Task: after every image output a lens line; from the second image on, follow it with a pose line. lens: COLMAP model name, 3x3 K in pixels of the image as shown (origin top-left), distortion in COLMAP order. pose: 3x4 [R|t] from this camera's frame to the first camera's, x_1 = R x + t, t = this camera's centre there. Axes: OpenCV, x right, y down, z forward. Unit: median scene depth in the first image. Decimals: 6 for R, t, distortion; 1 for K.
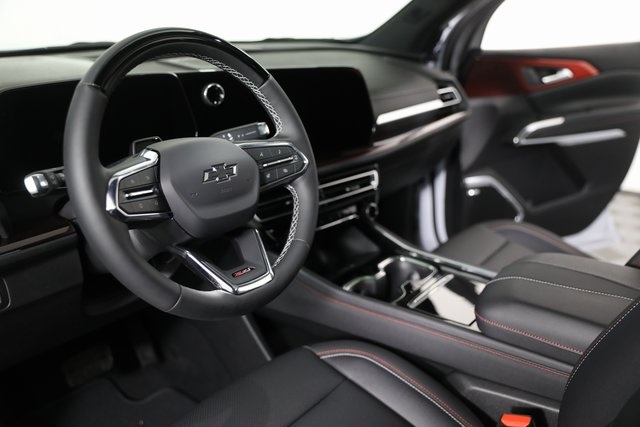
lens RADIAL K [[566.6, 0, 320.0], [0, 566.6, 213.5], [0, 0, 1]] dist [-0.003258, -0.003145]
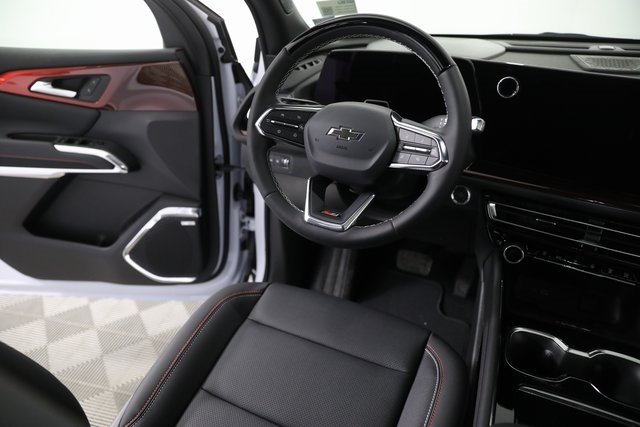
lens RADIAL K [[430.5, 0, 320.0], [0, 430.5, 213.5], [0, 0, 1]] dist [-0.113995, 0.078563]
pose [[0.214704, 0.438106, -0.872906, 0.253071], [-0.329934, 0.873743, 0.357374, -0.085637], [0.919264, 0.211272, 0.332142, 0.253763]]
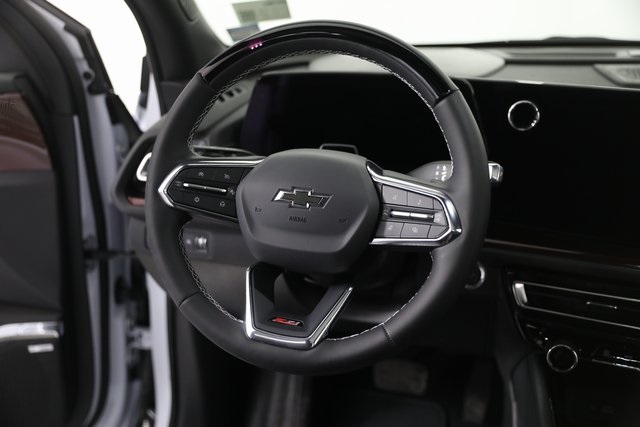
lens RADIAL K [[622.6, 0, 320.0], [0, 622.6, 213.5], [0, 0, 1]] dist [-0.000229, 0.001772]
pose [[0.364661, 0.295767, -0.882918, 0.226608], [-0.304401, 0.933978, 0.187148, -0.082505], [0.879979, 0.200516, 0.430617, 0.241545]]
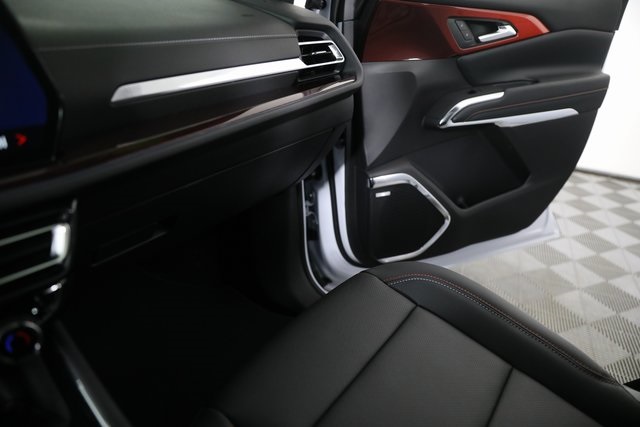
lens RADIAL K [[430.5, 0, 320.0], [0, 430.5, 213.5], [0, 0, 1]] dist [-0.113995, 0.078563]
pose [[0.999730, -0.014211, 0.018383, 0.180262], [0.012243, 0.994599, 0.103066, -0.071173], [-0.019749, -0.102813, 0.994505, 0.453612]]
